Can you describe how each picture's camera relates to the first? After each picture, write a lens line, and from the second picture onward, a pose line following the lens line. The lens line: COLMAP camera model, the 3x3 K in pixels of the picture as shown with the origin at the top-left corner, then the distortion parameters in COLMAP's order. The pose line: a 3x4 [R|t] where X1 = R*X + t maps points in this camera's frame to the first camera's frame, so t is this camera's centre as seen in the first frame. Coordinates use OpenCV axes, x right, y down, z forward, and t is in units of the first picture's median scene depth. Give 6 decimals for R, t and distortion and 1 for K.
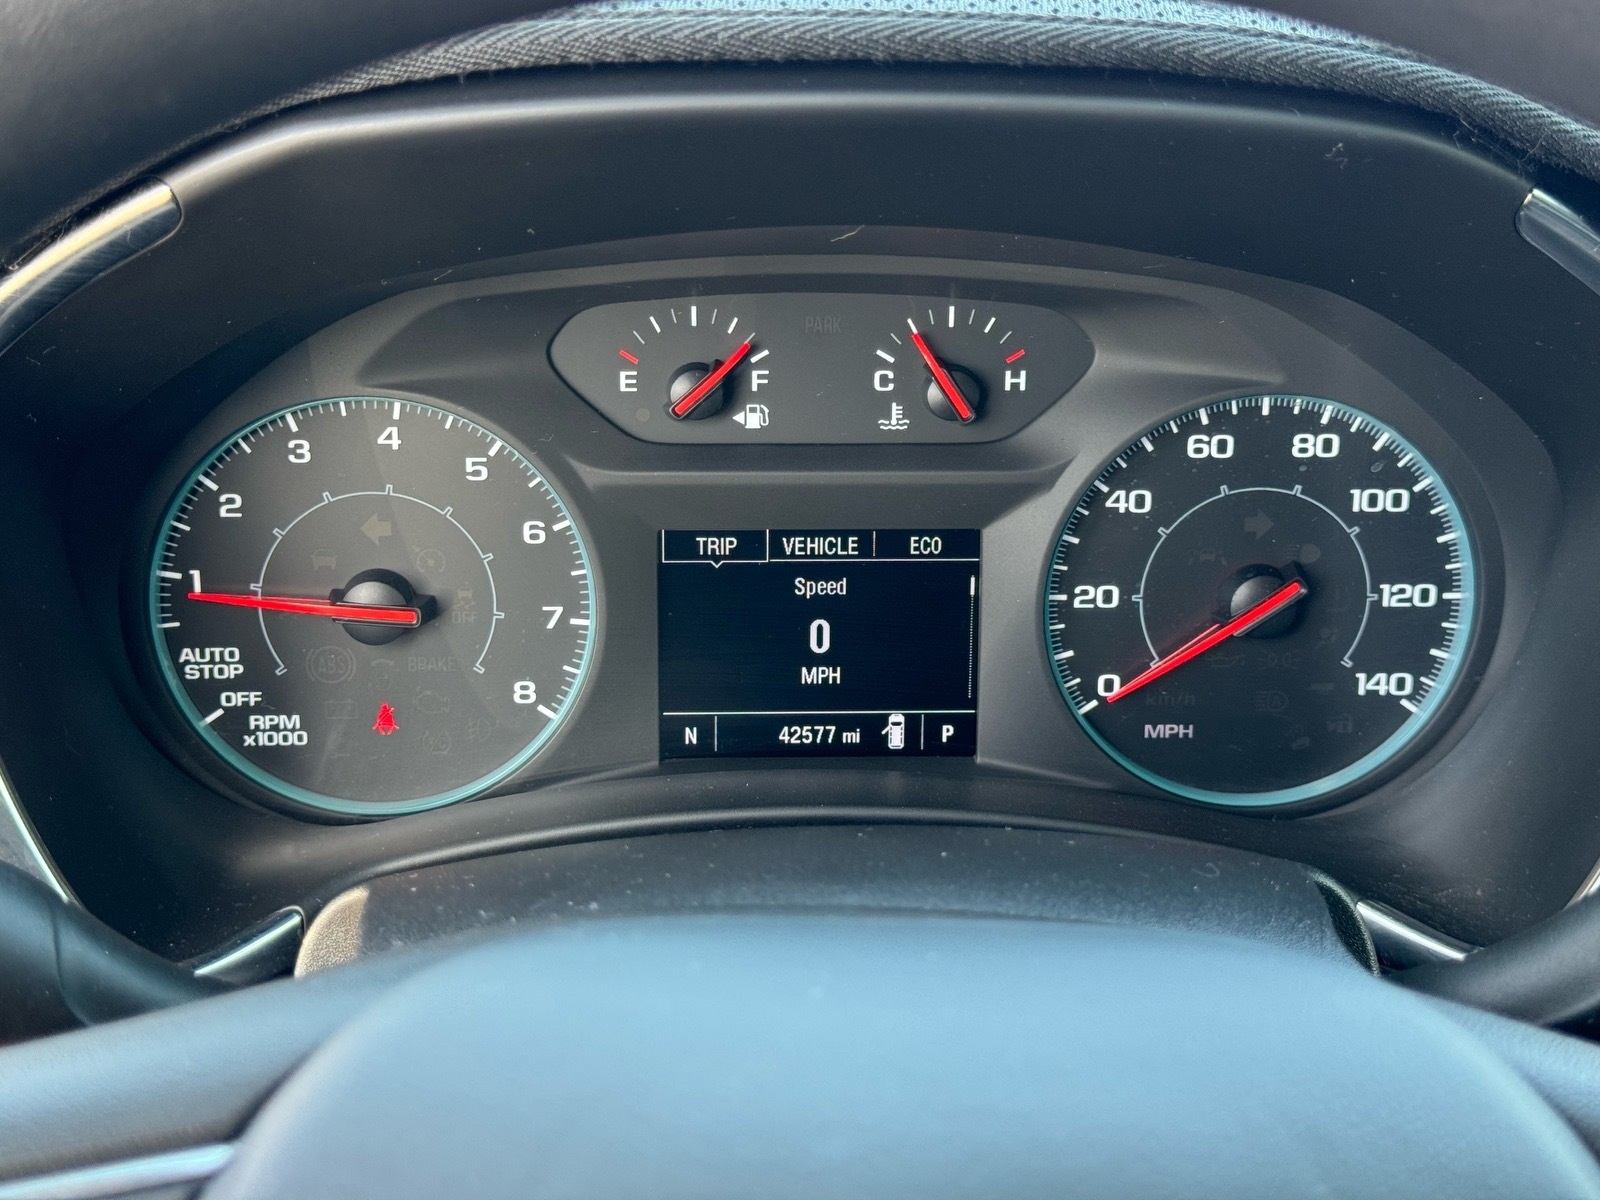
lens RADIAL K [[2331.4, 0, 803.6], [0, 2331.4, 610.3], [0, 0, 1]] dist [0.196895, -0.597131]
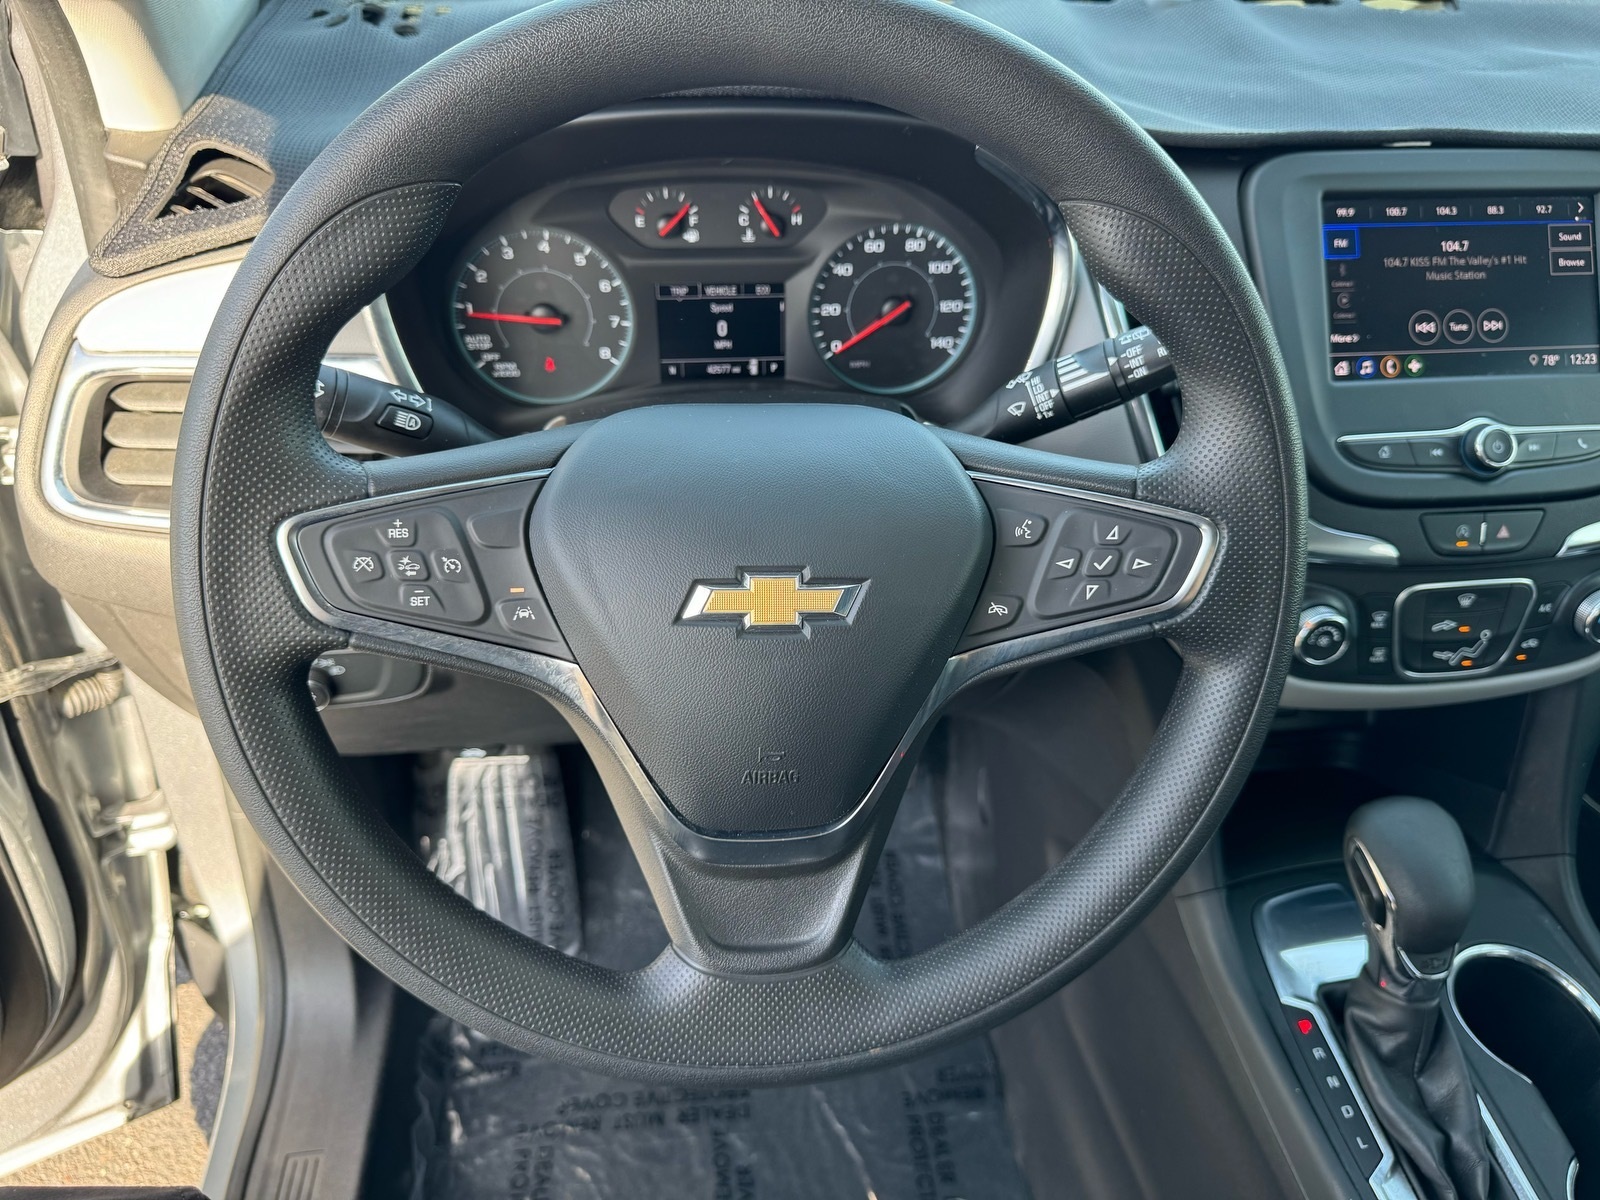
lens RADIAL K [[1153.2, 0, 800.0], [0, 1153.2, 600.0], [0, 0, 1]] dist [0.109623, -0.178384]
pose [[0.996771, -0.037325, 0.071092, -0.009155], [0.021077, 0.975968, 0.216890, 0.027921], [-0.077479, -0.214692, 0.973604, -0.291362]]
